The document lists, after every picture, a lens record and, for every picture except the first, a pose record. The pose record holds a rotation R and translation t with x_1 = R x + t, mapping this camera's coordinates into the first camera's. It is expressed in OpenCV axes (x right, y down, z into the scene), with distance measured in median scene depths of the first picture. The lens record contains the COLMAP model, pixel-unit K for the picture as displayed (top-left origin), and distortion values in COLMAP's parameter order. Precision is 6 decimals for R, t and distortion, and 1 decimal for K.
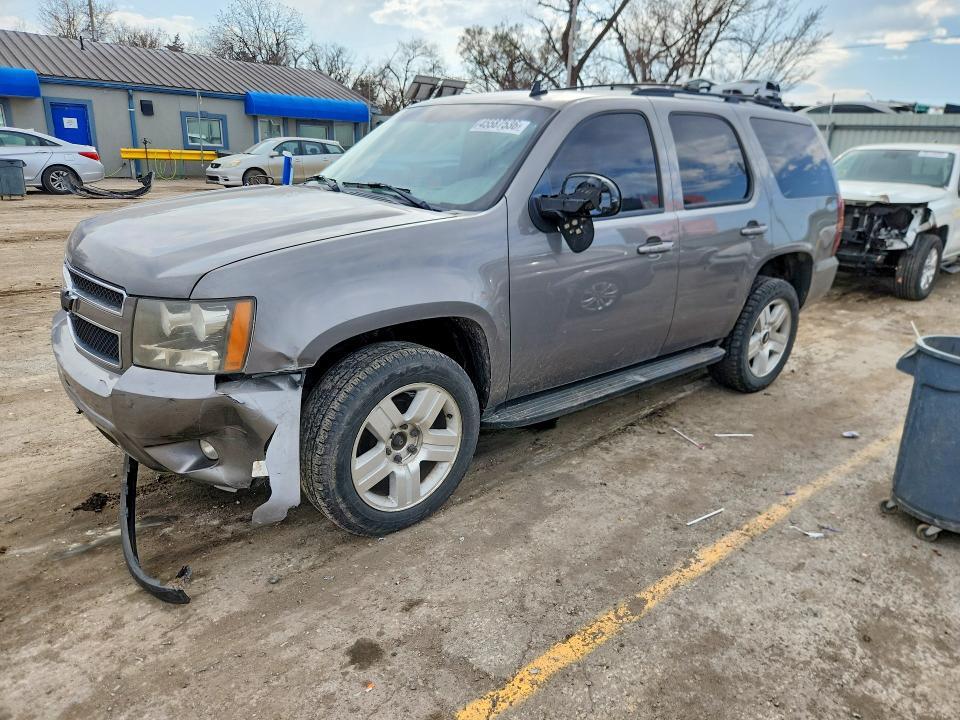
lens RADIAL K [[726.9, 0, 480.0], [0, 726.9, 360.0], [0, 0, 1]] dist [0.053938, -0.053278]
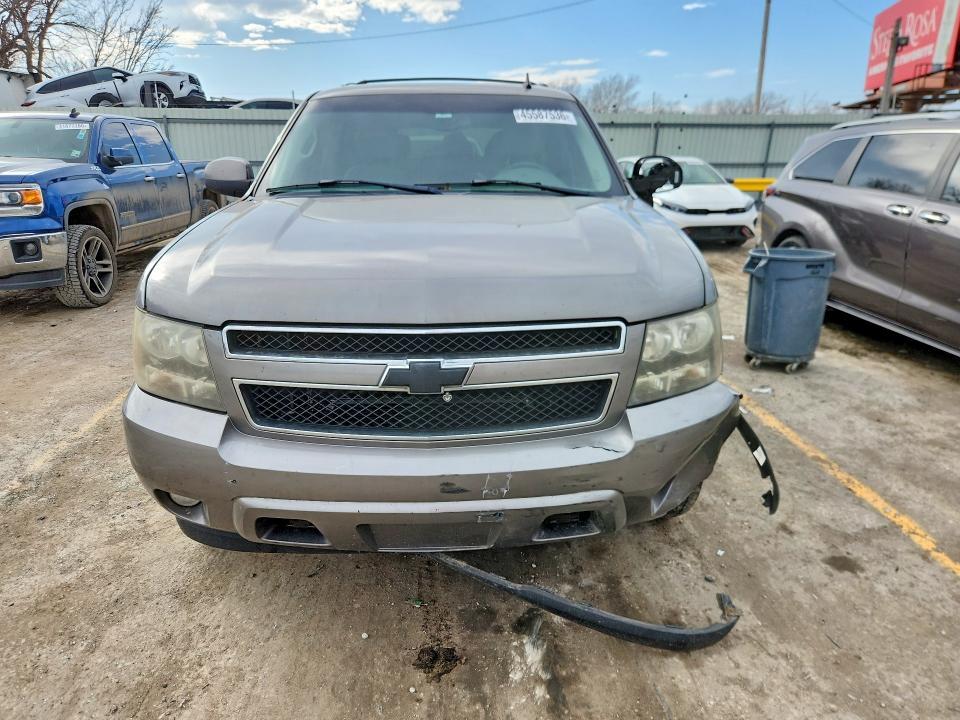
lens RADIAL K [[726.9, 0, 480.0], [0, 726.9, 360.0], [0, 0, 1]] dist [0.053938, -0.053278]
pose [[0.566608, -0.260284, 0.781797, -1.033890], [0.253590, 0.957831, 0.135102, -0.177702], [-0.783994, 0.121706, 0.608720, 0.532963]]
